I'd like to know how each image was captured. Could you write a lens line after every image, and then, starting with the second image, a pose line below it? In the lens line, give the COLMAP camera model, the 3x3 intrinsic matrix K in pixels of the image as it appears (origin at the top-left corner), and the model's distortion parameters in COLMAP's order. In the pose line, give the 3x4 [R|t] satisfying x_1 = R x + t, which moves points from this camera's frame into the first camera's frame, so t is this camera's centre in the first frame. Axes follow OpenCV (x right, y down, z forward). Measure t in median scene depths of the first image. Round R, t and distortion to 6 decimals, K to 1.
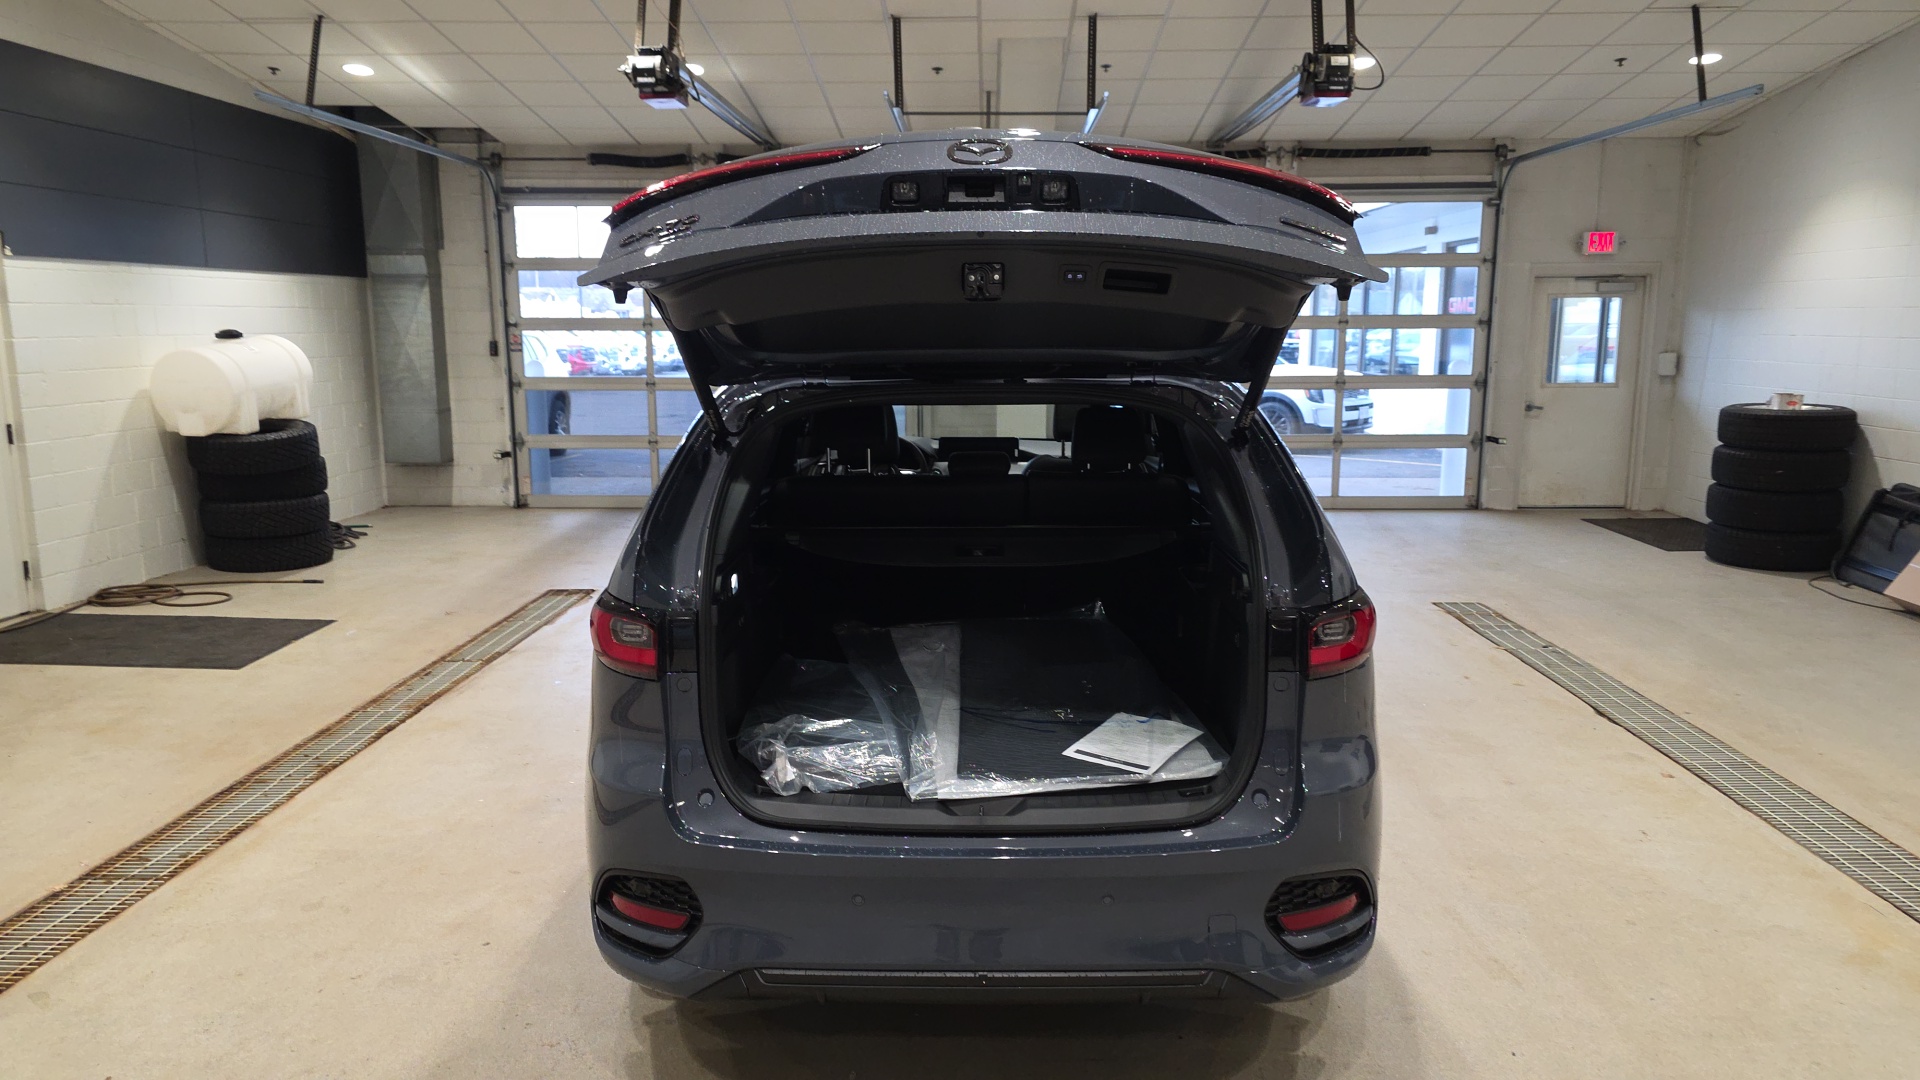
lens RADIAL K [[1288.6, 0, 956.5], [0, 1288.6, 537.1], [0, 0, 1]] dist [0.046841, -0.047745]
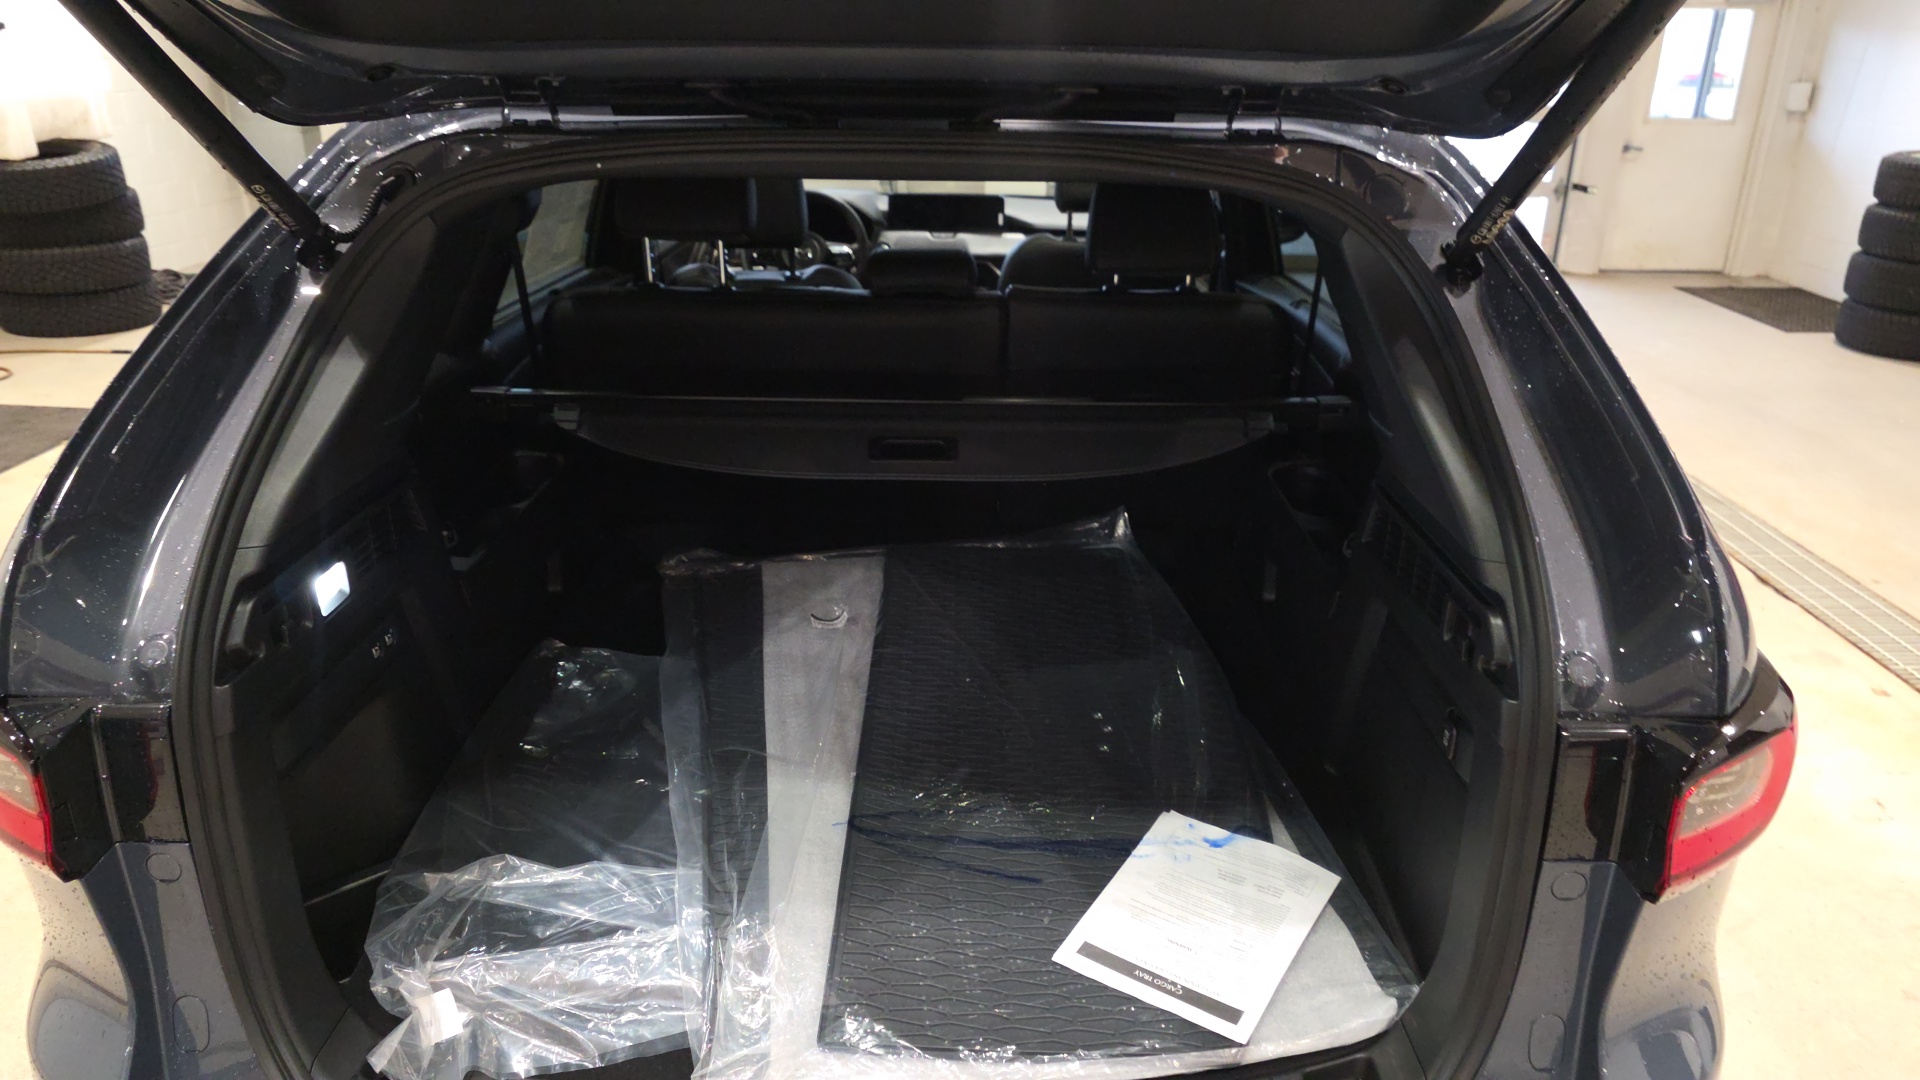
lens RADIAL K [[1288.6, 0, 959.8], [0, 1288.6, 532.5], [0, 0, 1]] dist [0.046841, -0.047745]
pose [[0.999850, 0.014661, 0.009245, 0.028707], [-0.016215, 0.979641, 0.200104, -0.054097], [-0.006123, -0.200223, 0.979731, 0.394864]]
